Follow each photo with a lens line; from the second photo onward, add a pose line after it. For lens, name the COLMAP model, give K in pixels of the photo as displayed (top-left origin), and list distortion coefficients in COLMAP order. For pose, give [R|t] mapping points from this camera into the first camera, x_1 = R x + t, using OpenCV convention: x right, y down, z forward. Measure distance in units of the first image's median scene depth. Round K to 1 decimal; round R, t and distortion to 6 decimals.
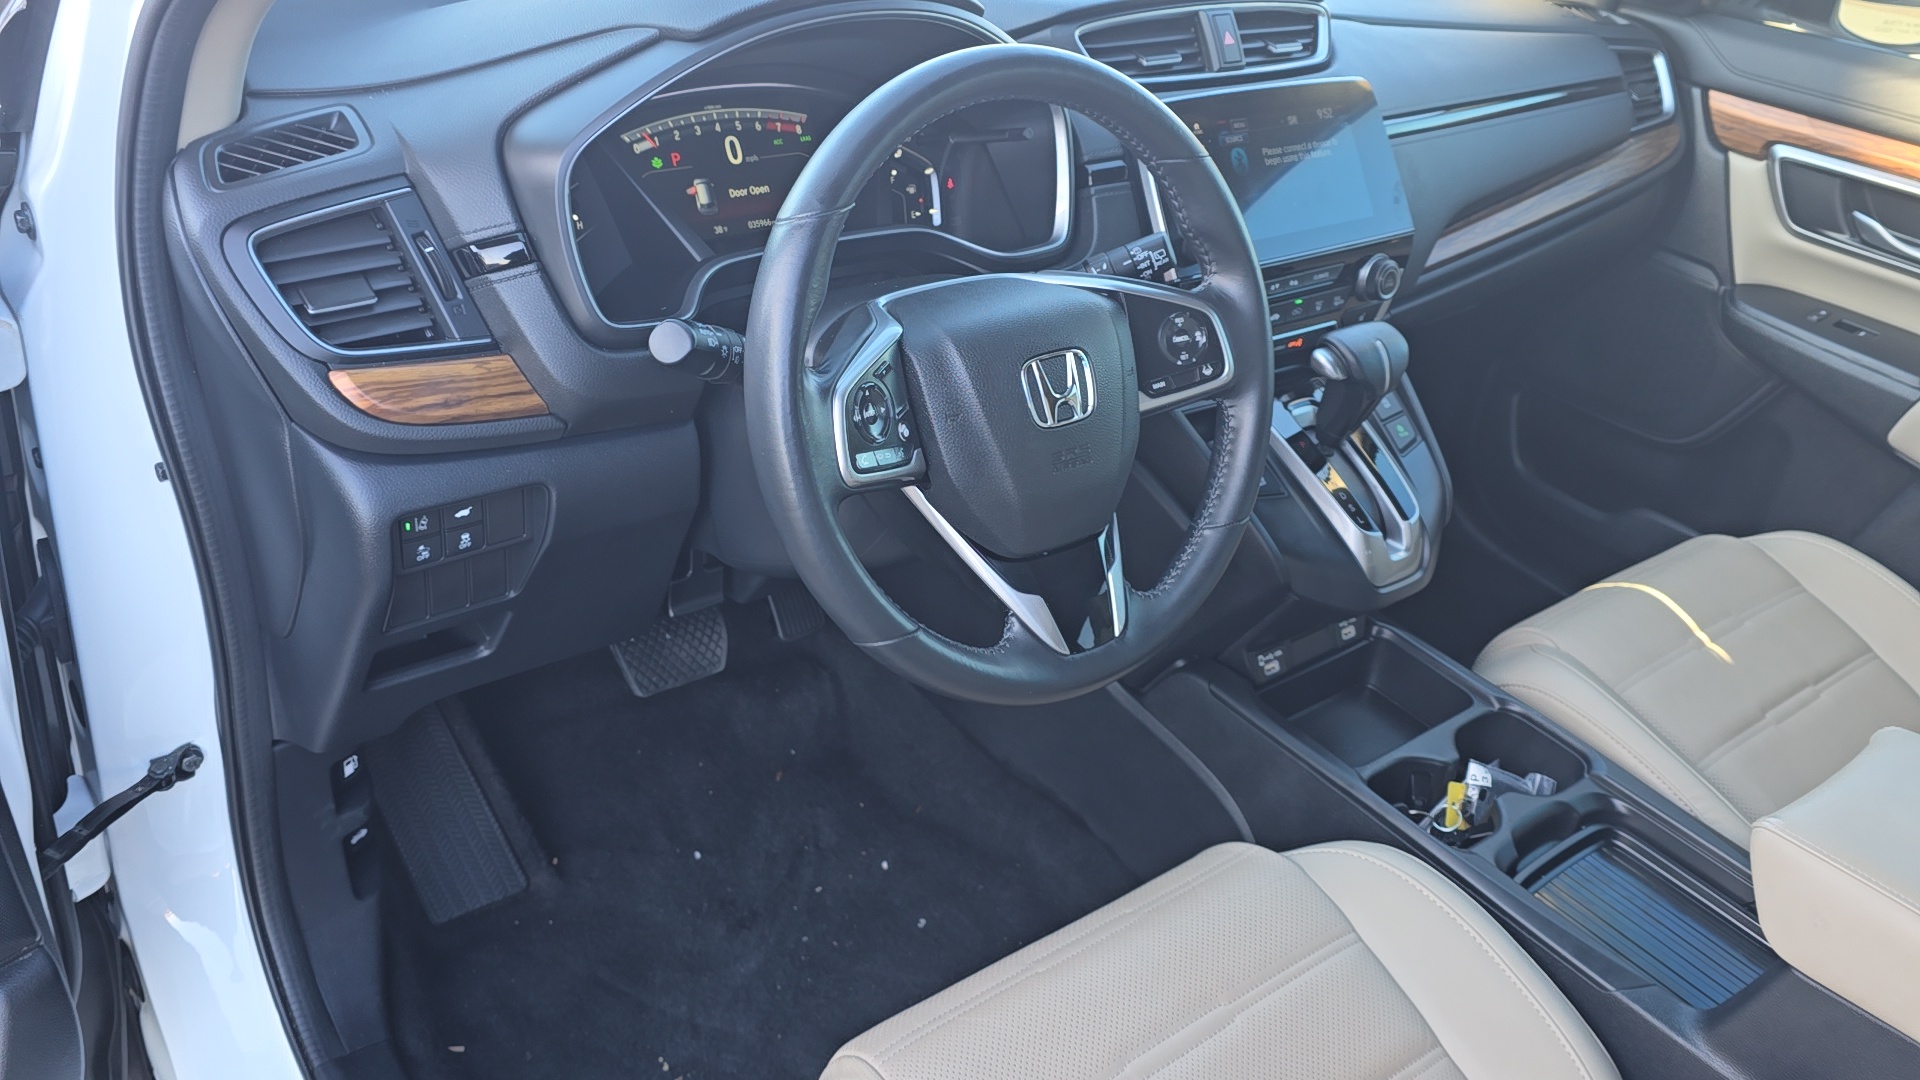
lens RADIAL K [[1618.2, 0, 960.0], [0, 1618.2, 540.0], [0, 0, 1]] dist [0.002558, -0.002600]
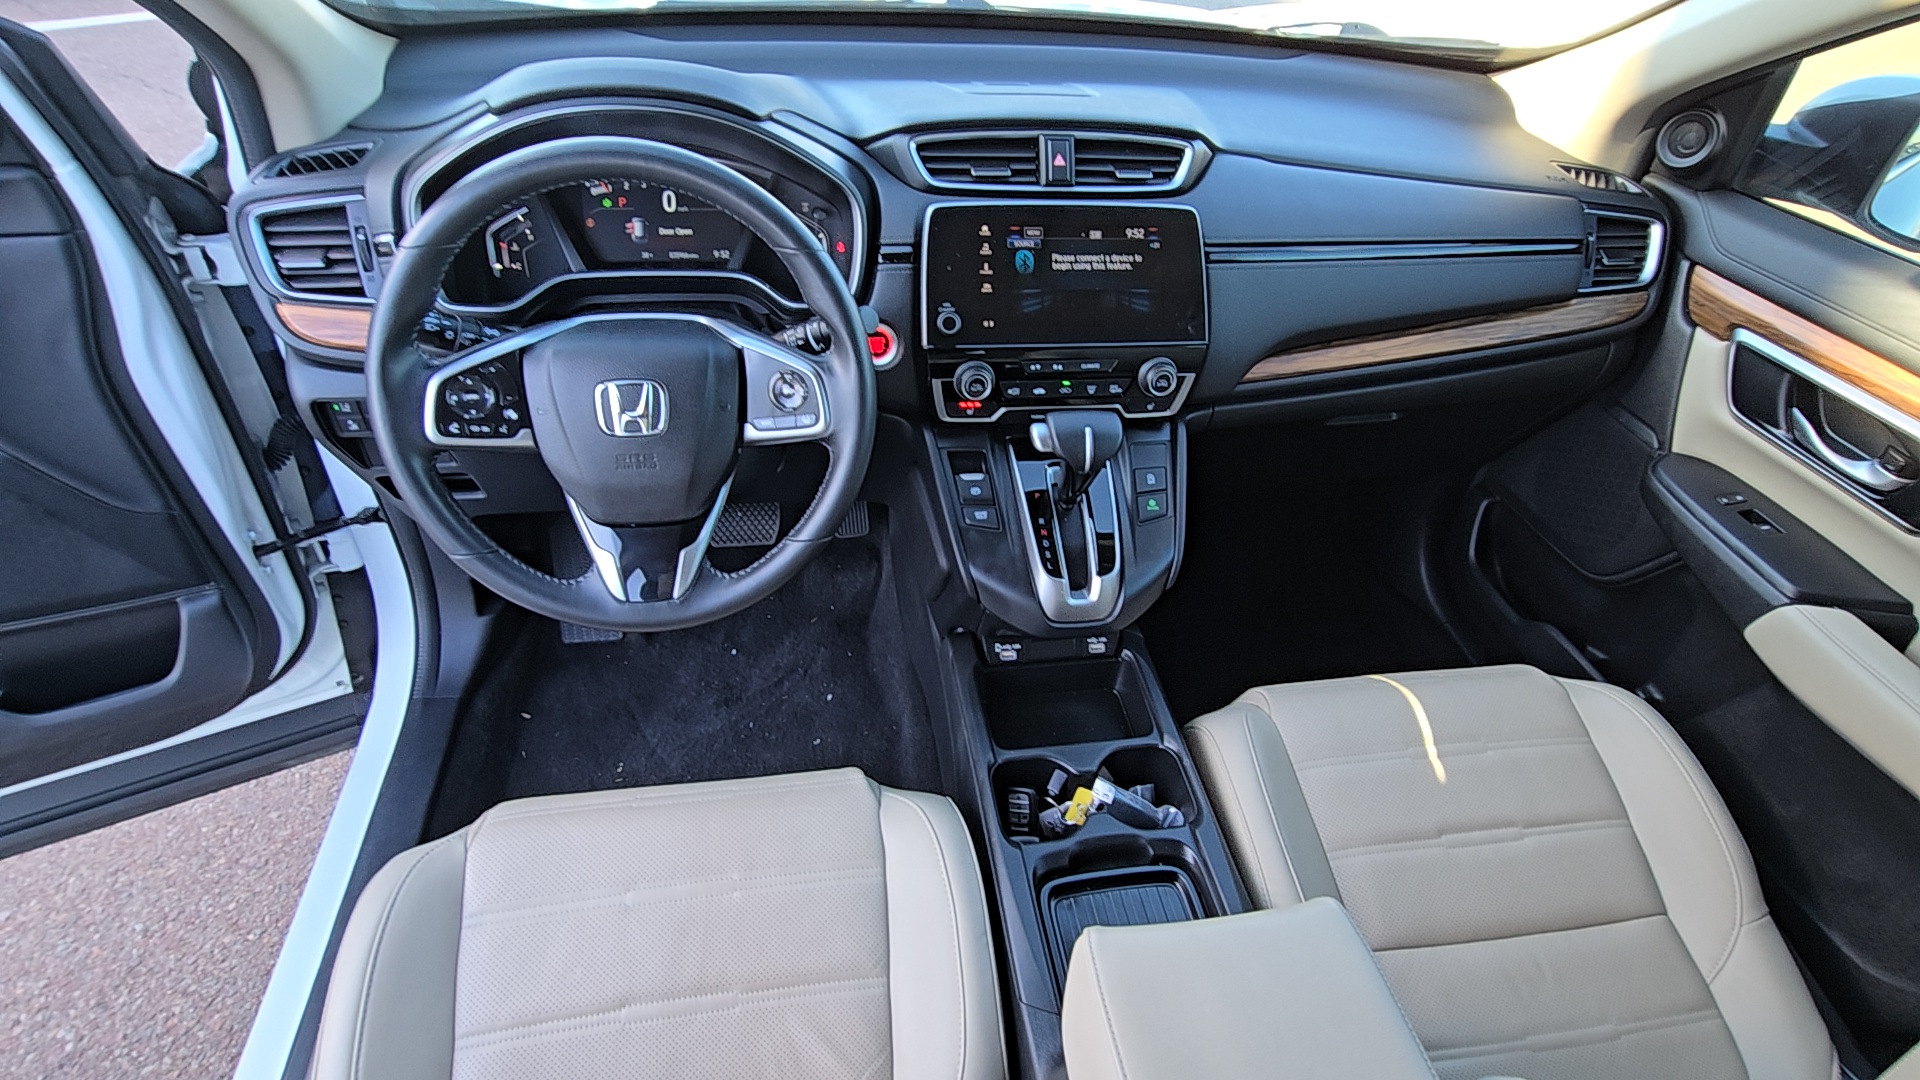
lens RADIAL K [[988.2, 0, 960.0], [0, 988.2, 540.0], [0, 0, 1]] dist [-0.001281, -0.000510]
pose [[0.867454, 0.267353, -0.419577, 0.480865], [-0.225720, 0.963040, 0.146983, -0.122288], [0.443366, -0.032794, 0.895741, 0.277223]]
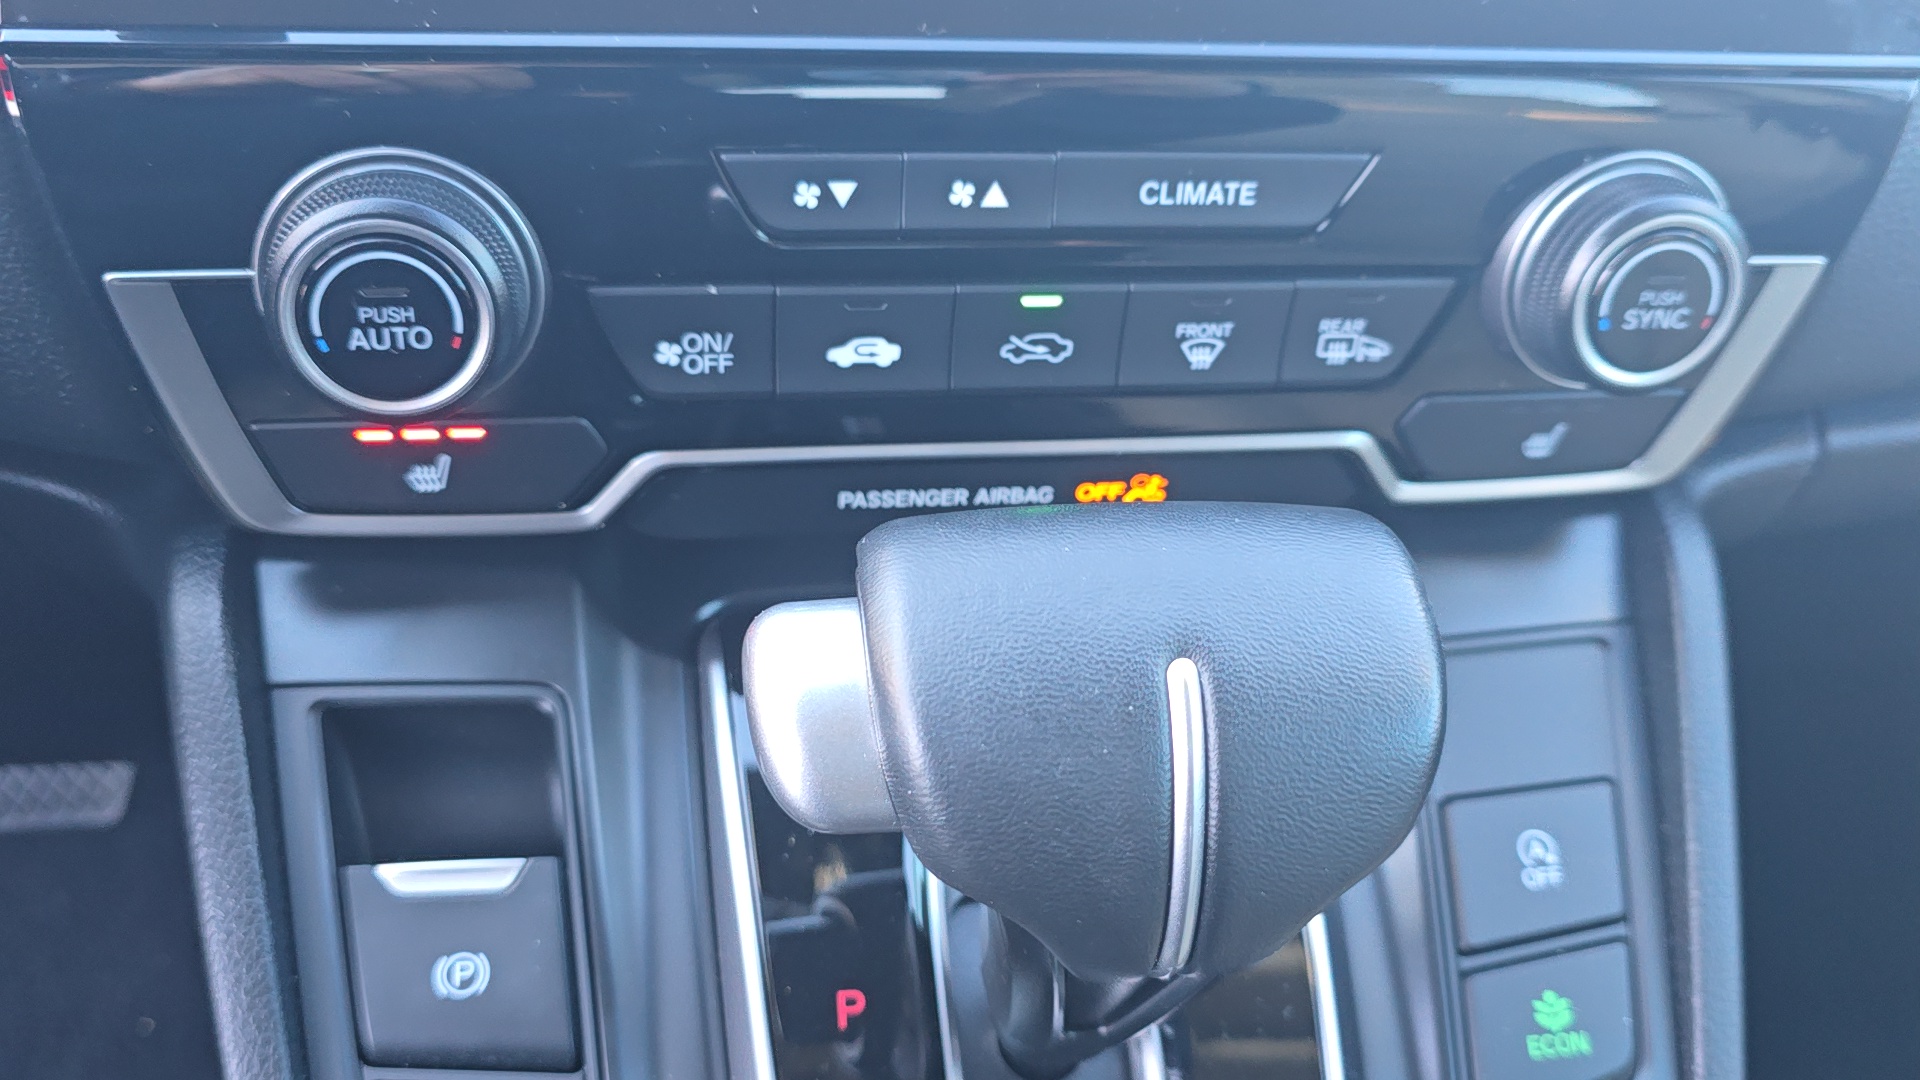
lens RADIAL K [[1618.2, 0, 960.0], [0, 1618.2, 540.0], [0, 0, 1]] dist [0.002558, -0.002600]
pose [[0.857340, 0.276415, -0.434239, 0.288360], [-0.237725, 0.960855, 0.142280, -0.142722], [0.456569, -0.018753, 0.889490, 0.809630]]
